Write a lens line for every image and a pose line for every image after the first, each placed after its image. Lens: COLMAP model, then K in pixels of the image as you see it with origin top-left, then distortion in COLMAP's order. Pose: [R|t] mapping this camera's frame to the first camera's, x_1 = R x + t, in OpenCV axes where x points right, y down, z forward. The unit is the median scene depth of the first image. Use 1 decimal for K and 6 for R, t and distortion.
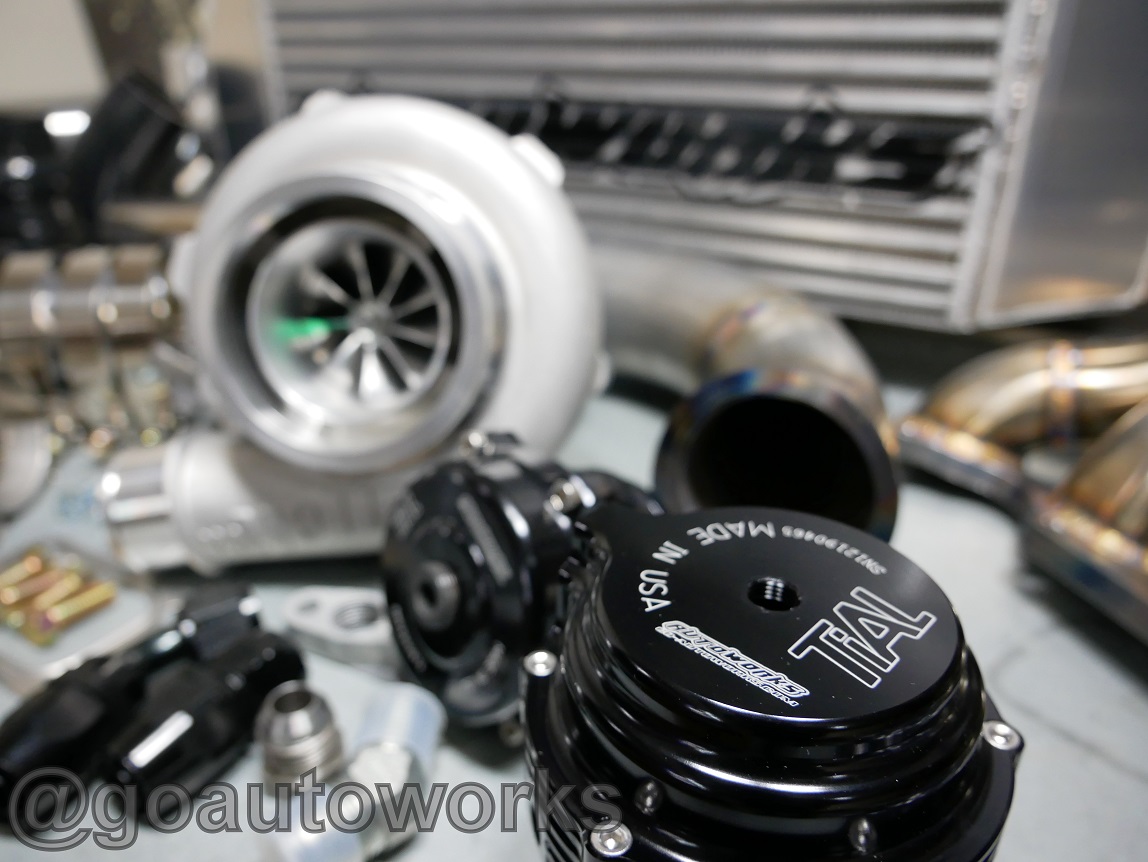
lens RADIAL K [[876.9, 0, 574.0], [0, 876.9, 431.0], [0, 0, 1]] dist [-0.008222, -0.005994]
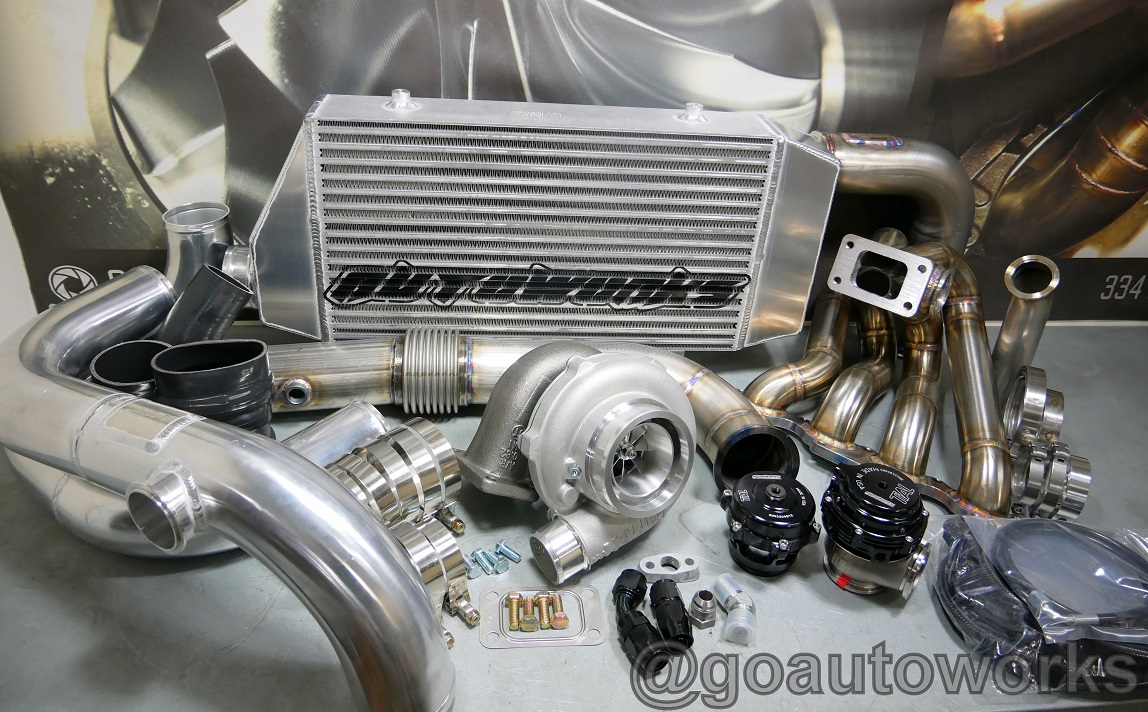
lens RADIAL K [[883.0, 0, 574.7], [0, 883.0, 281.8], [0, 0, 1]] dist [-0.007047, -0.073691]
pose [[0.801790, -0.216187, 0.557133, -1.351173], [0.172616, 0.976316, 0.130426, -0.777764], [-0.572134, -0.008405, 0.820117, -0.783951]]
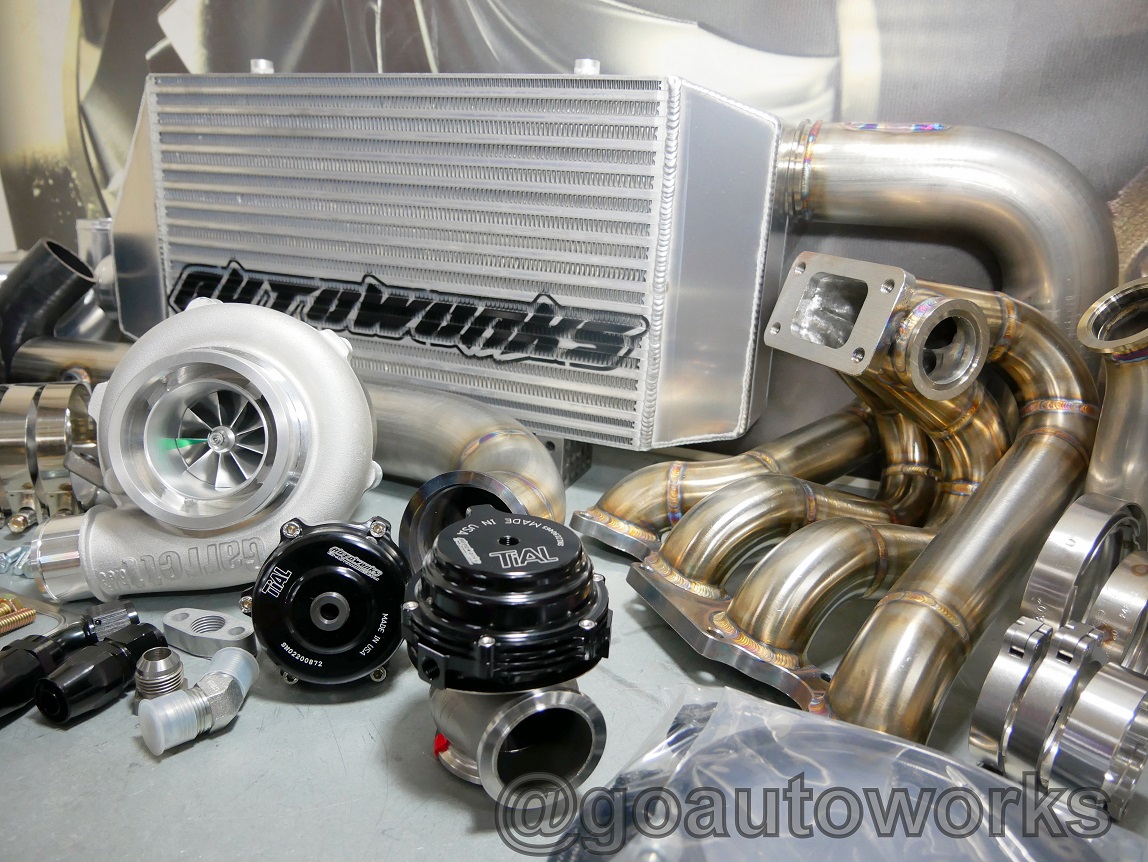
lens RADIAL K [[876.9, 0, 574.0], [0, 876.9, 431.0], [0, 0, 1]] dist [-0.008222, -0.005994]
pose [[0.991315, 0.018517, 0.130199, 0.155903], [-0.000116, 0.990160, -0.139939, 0.067246], [-0.131509, 0.138708, 0.981563, -0.518822]]
